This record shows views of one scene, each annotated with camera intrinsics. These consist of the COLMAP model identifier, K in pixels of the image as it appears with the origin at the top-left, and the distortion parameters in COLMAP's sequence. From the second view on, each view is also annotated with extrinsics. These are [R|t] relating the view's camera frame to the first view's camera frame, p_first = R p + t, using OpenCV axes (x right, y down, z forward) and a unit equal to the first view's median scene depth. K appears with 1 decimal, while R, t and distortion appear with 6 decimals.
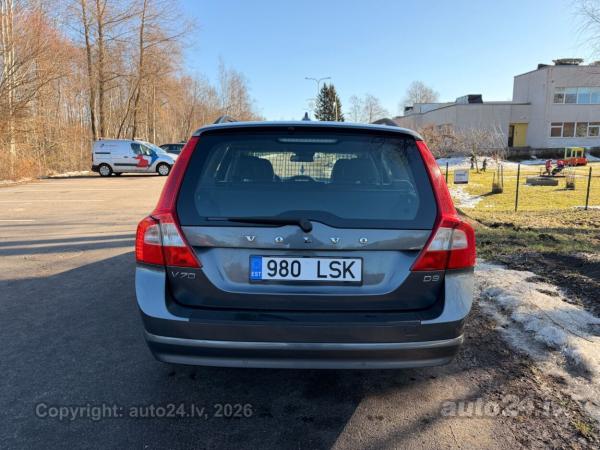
lens RADIAL K [[429.6, 0, 300.0], [0, 429.6, 225.0], [0, 0, 1]] dist [-0.010499, -0.003425]
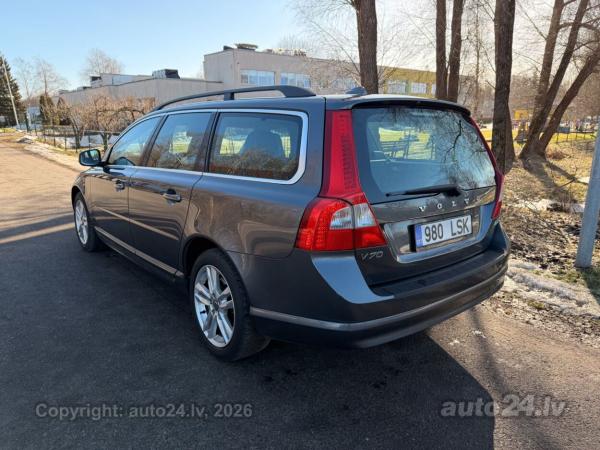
lens RADIAL K [[431.9, 0, 300.0], [0, 431.9, 225.0], [0, 0, 1]] dist [0.000438, 0.001368]
pose [[0.762641, -0.139988, 0.631492, -0.120851], [0.105126, 0.990144, 0.092534, -0.007031], [-0.638222, -0.004184, 0.769841, 0.043078]]
